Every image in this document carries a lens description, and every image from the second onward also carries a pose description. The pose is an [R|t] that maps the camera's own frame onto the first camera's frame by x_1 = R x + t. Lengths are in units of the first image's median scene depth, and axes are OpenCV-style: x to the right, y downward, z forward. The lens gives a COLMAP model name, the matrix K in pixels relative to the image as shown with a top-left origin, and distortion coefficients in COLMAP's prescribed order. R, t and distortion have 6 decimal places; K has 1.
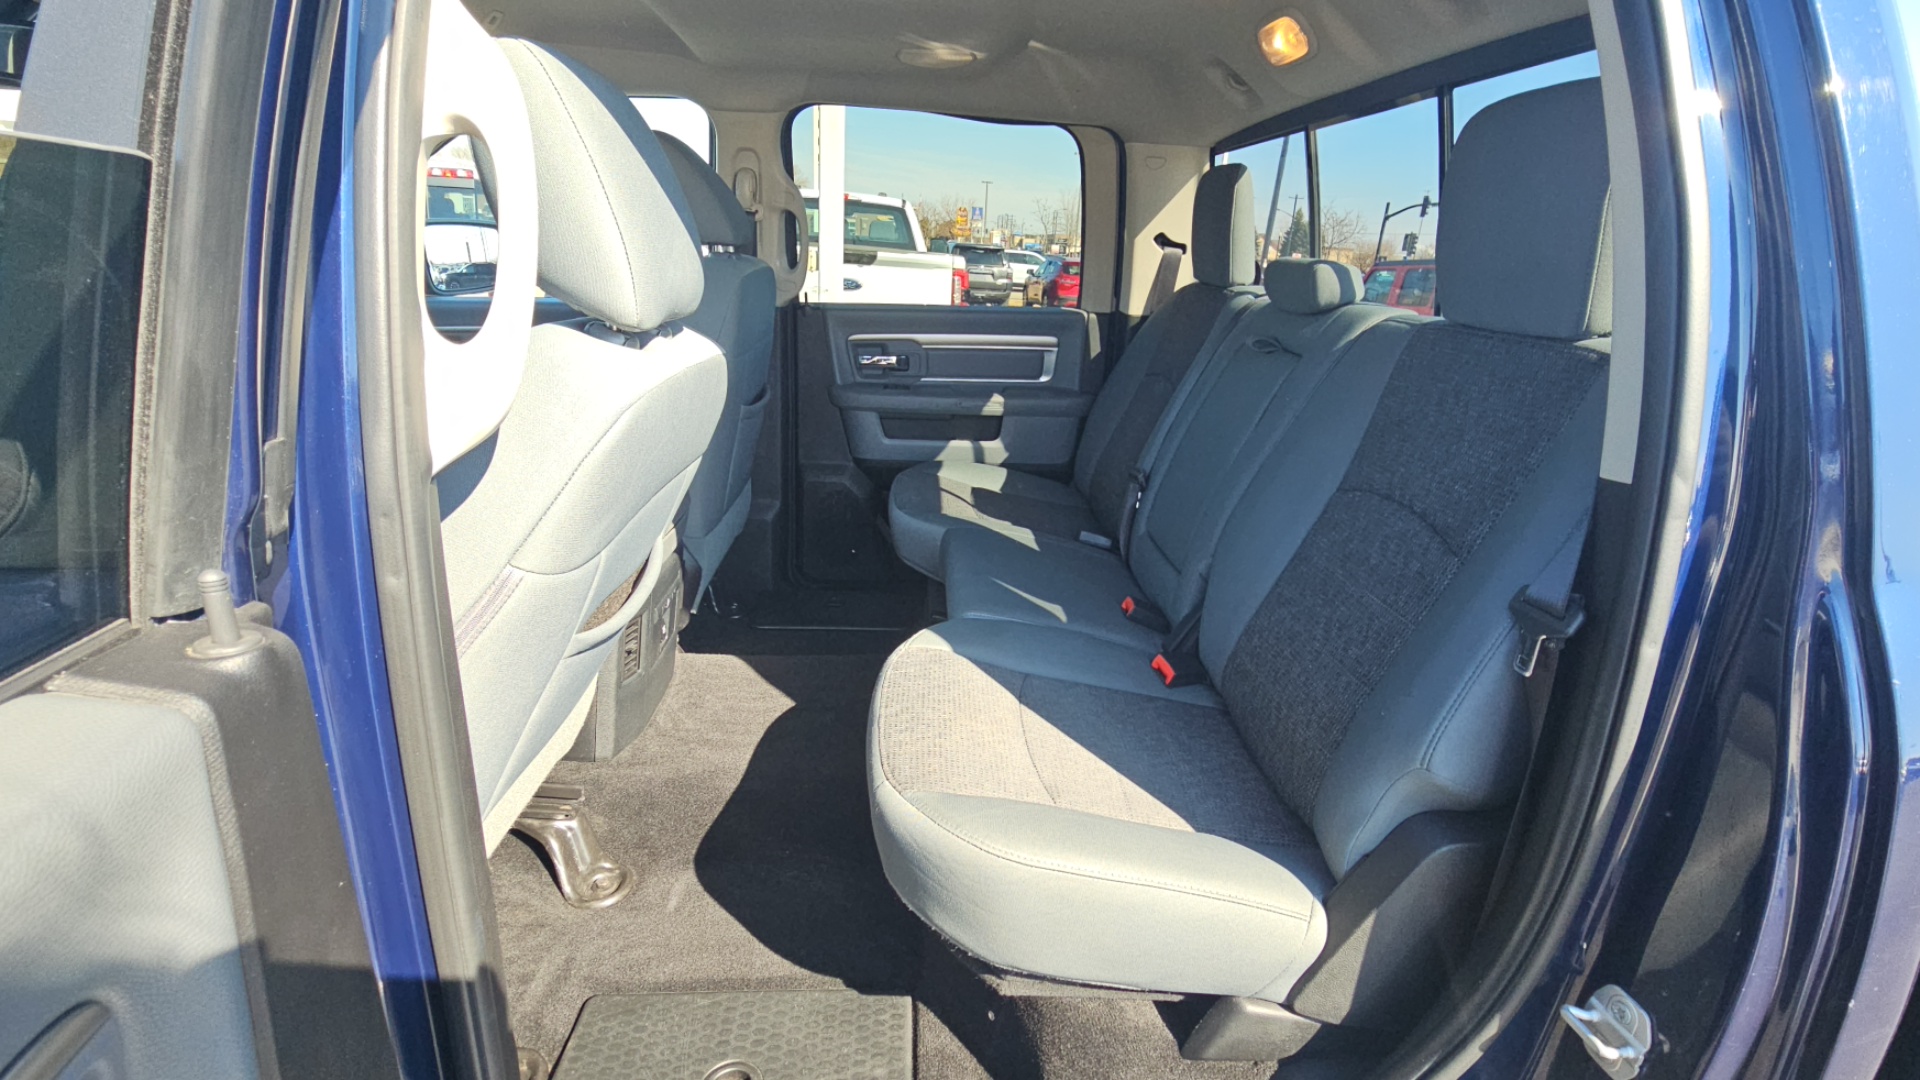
lens RADIAL K [[857.1, 0, 913.0], [0, 857.1, 523.1], [0, 0, 1]] dist [0.008281, -0.007249]
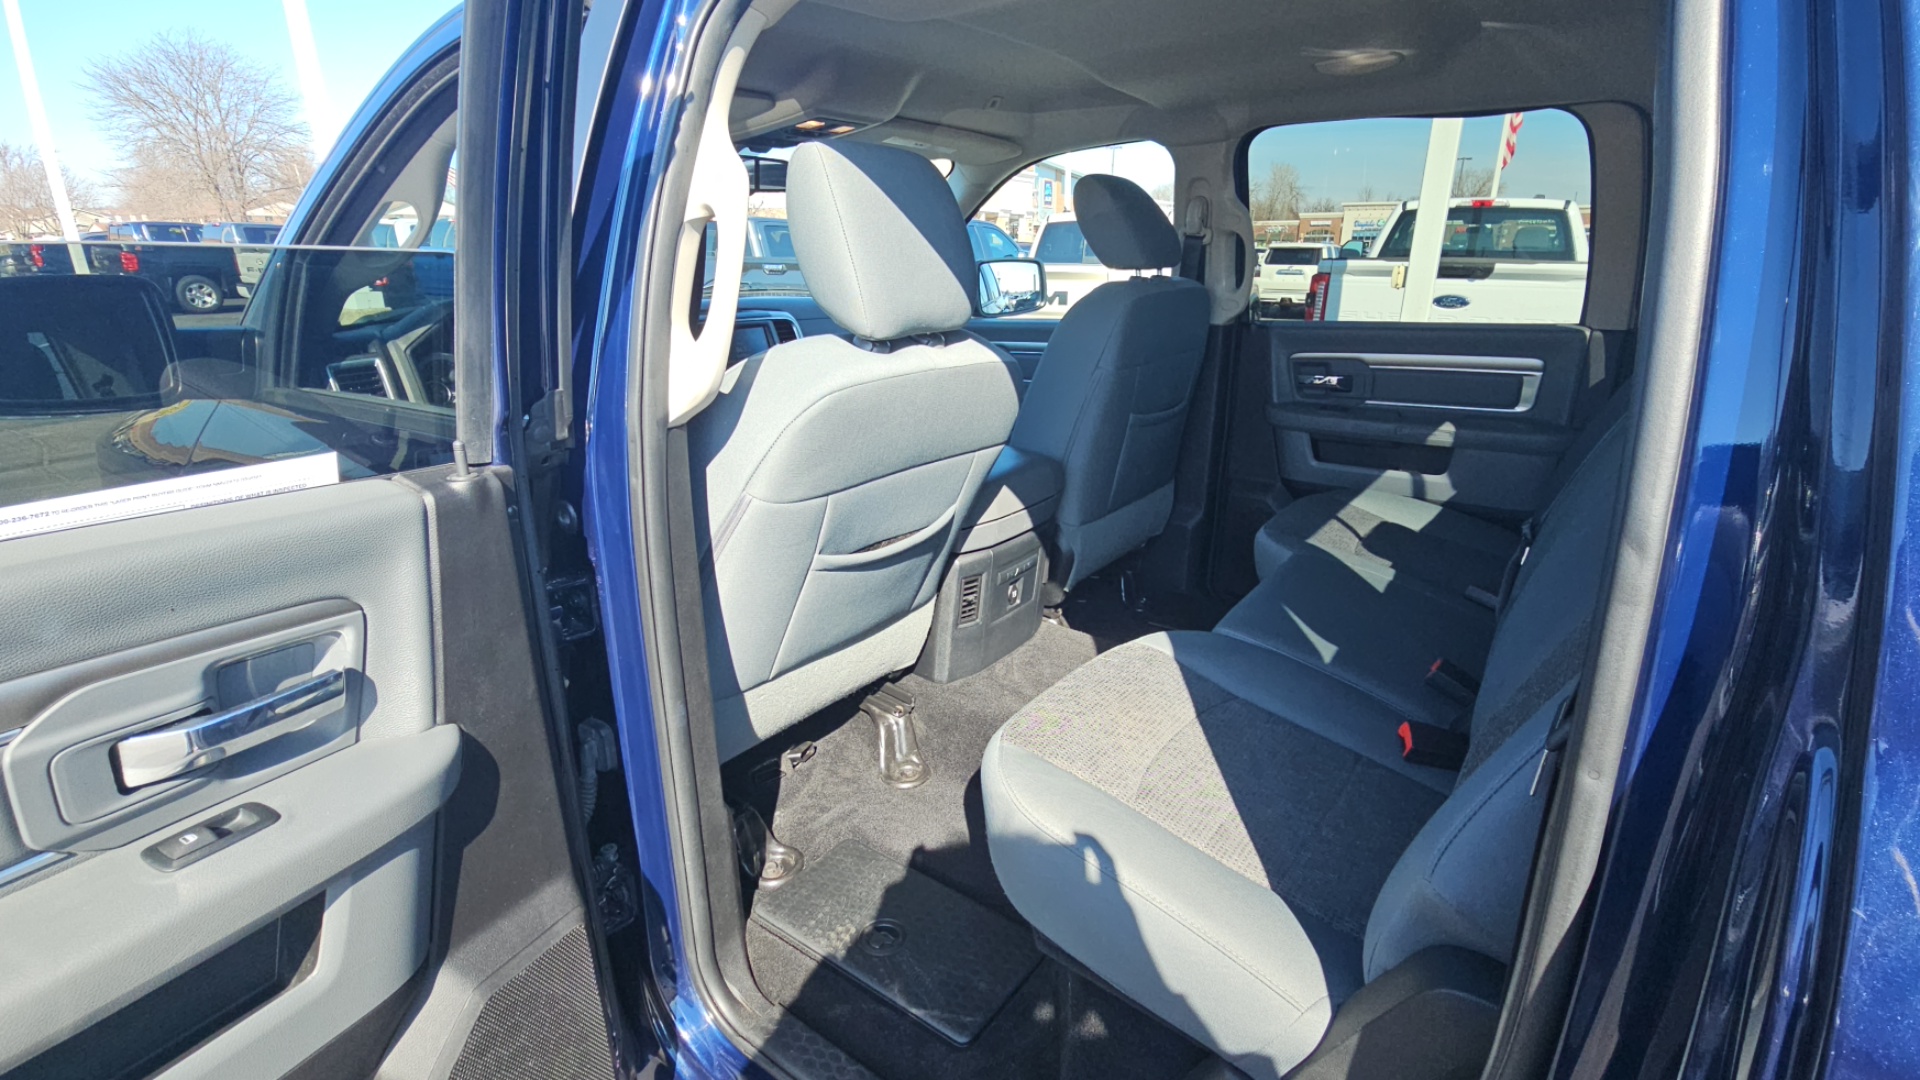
lens RADIAL K [[857.1, 0, 989.9], [0, 857.1, 518.5], [0, 0, 1]] dist [0.008281, -0.007249]
pose [[0.764879, 0.136488, -0.629548, 0.304451], [-0.155331, 0.987536, 0.025380, -0.003259], [0.625166, 0.078376, 0.776547, 0.034330]]
